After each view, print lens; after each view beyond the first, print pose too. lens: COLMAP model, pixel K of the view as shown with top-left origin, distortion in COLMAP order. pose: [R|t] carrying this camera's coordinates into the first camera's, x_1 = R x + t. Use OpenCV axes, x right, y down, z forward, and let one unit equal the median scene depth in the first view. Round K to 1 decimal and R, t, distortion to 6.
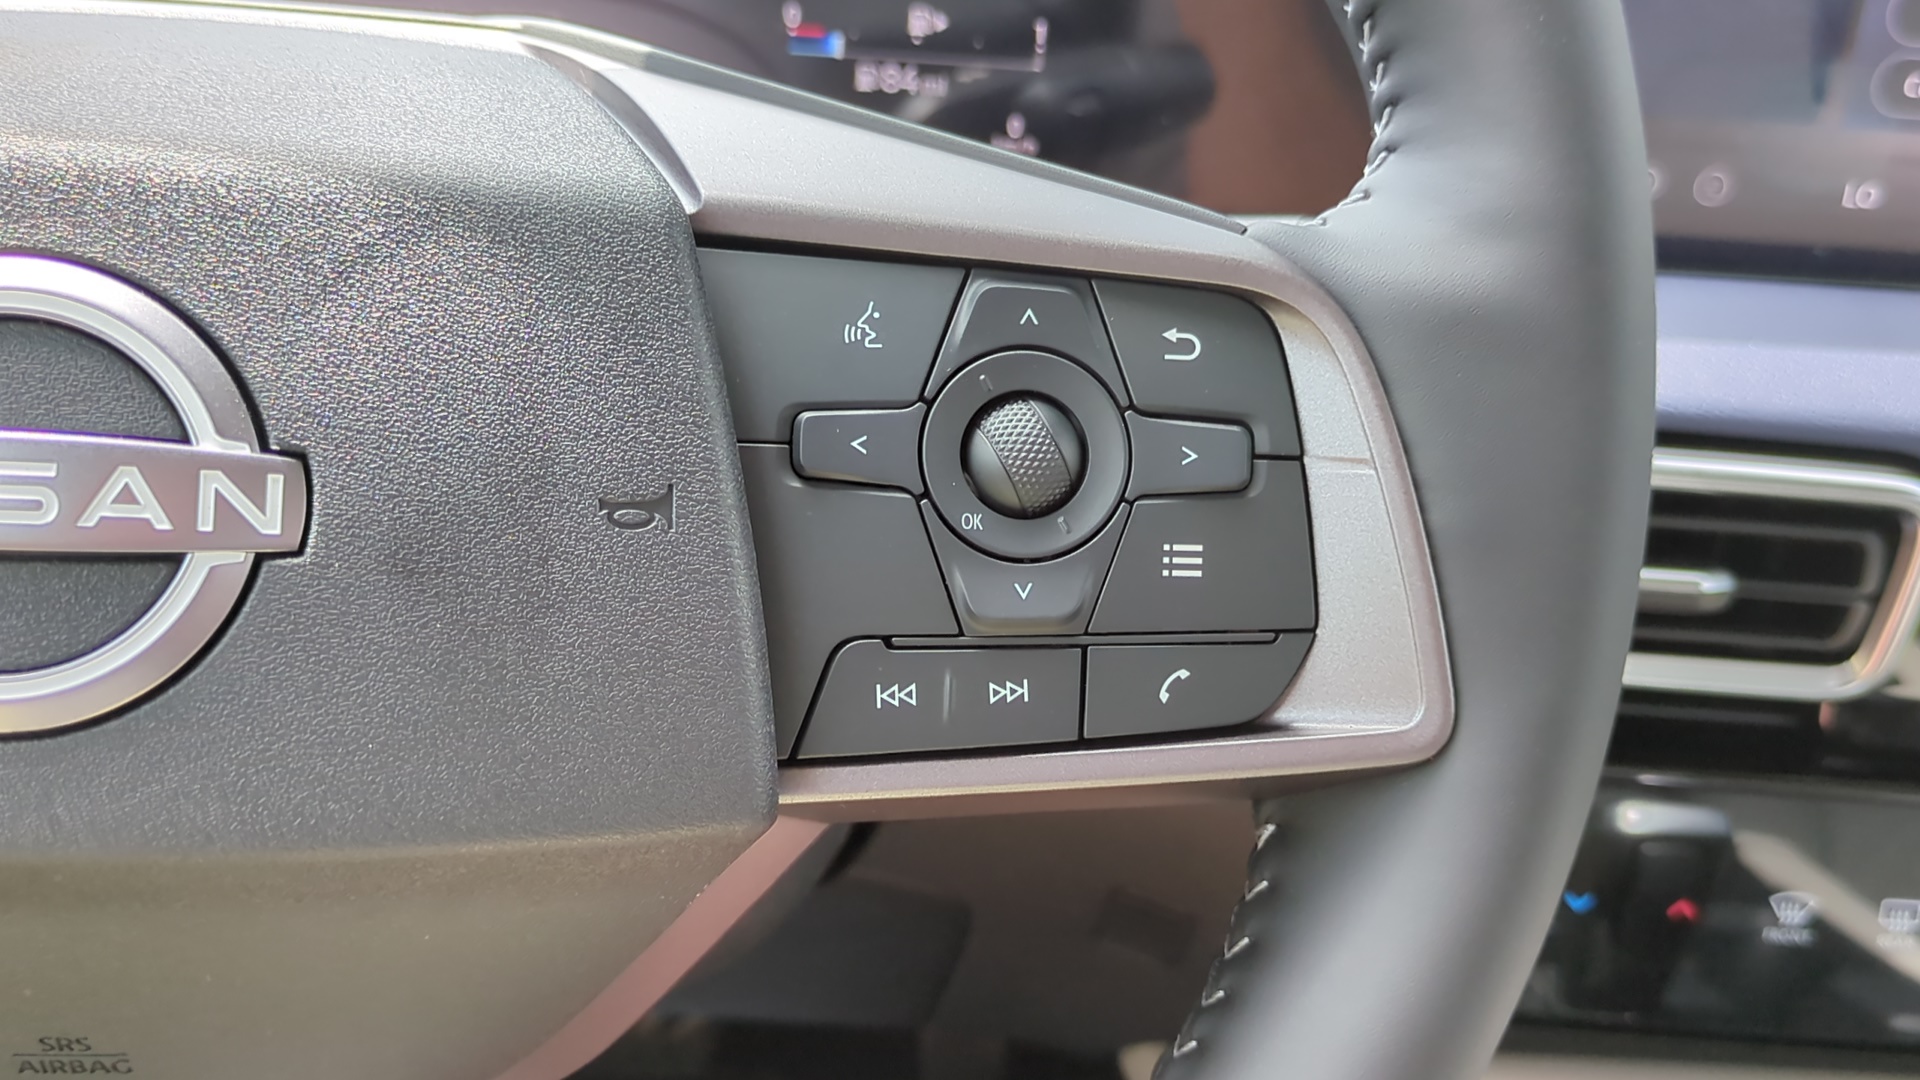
lens RADIAL K [[1984.5, 0, 960.0], [0, 1984.5, 540.0], [0, 0, 1]] dist [0.038433, 0.005495]
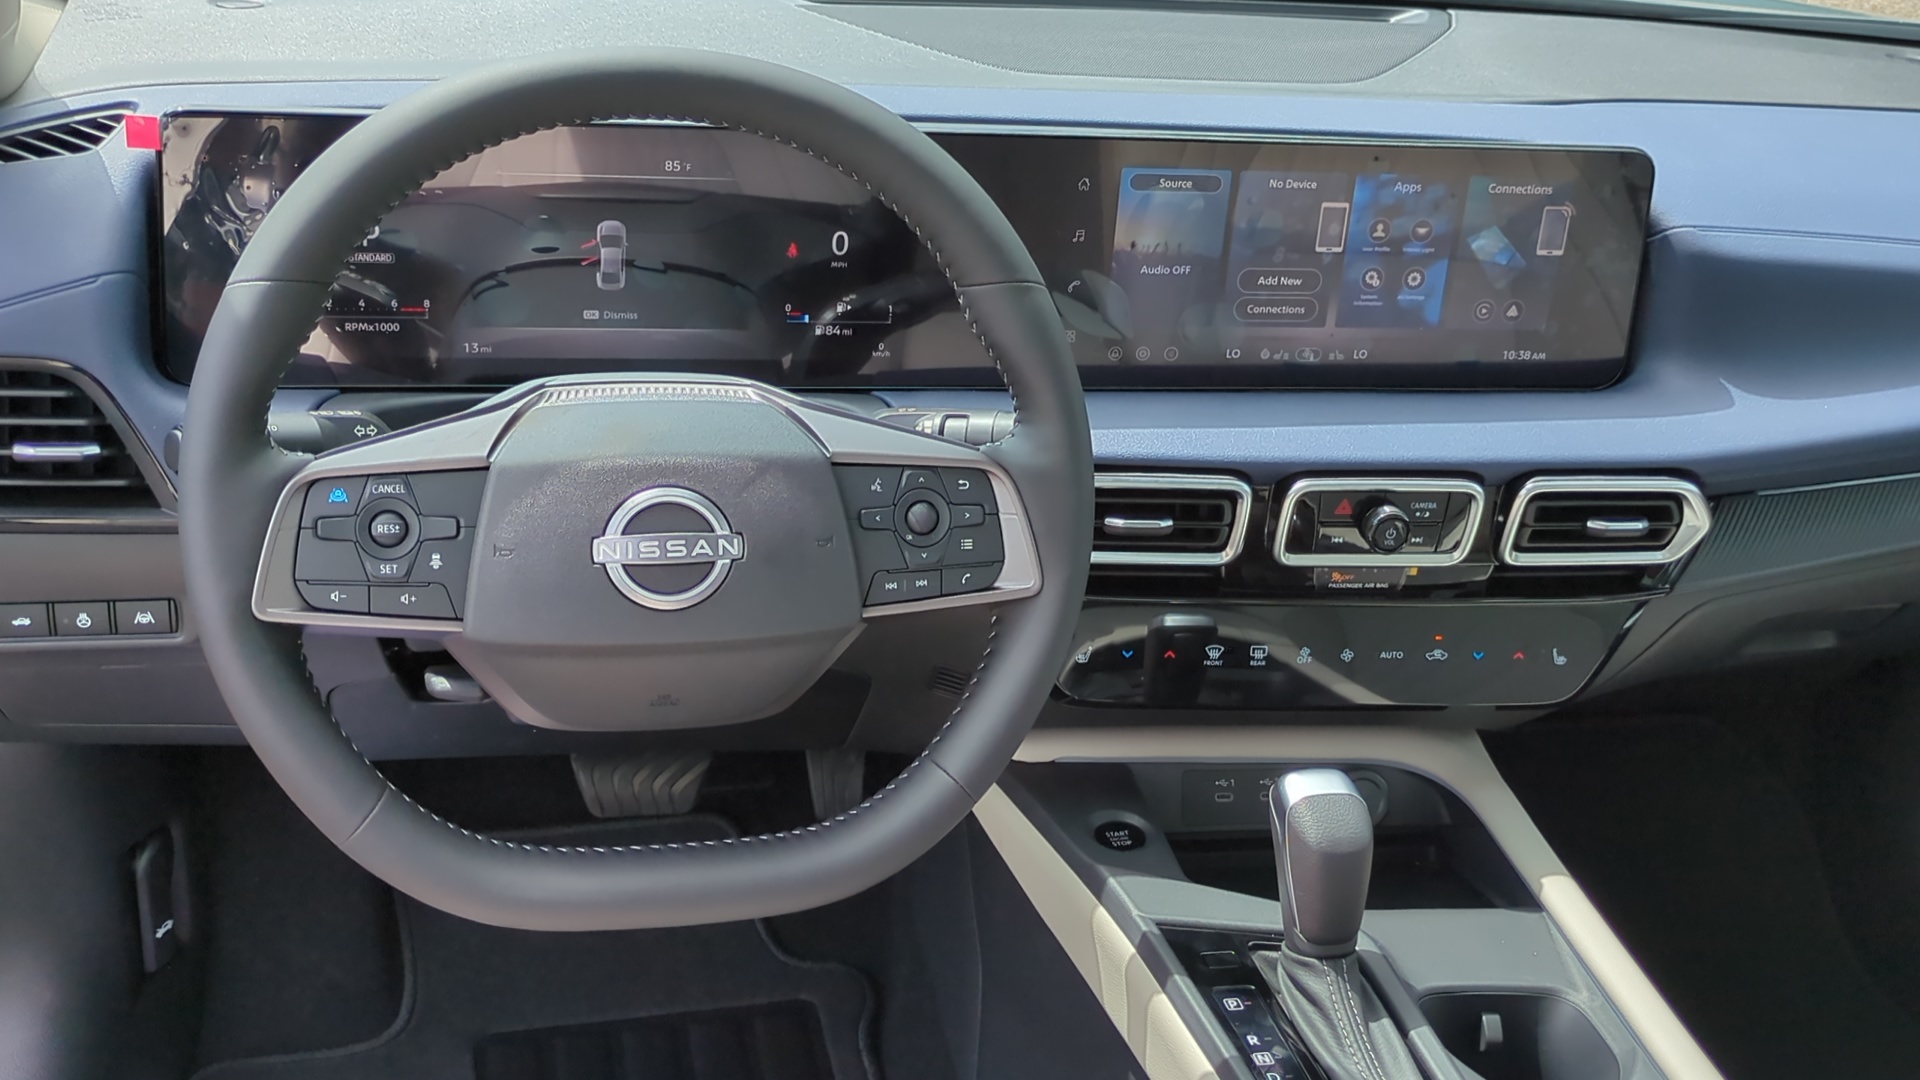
lens RADIAL K [[1984.5, 0, 960.0], [0, 1984.5, 540.0], [0, 0, 1]] dist [0.038433, 0.005495]
pose [[0.991641, -0.057217, 0.115647, -0.322929], [0.050194, 0.996766, 0.062762, -0.227919], [-0.118864, -0.056433, 0.991306, -2.622771]]
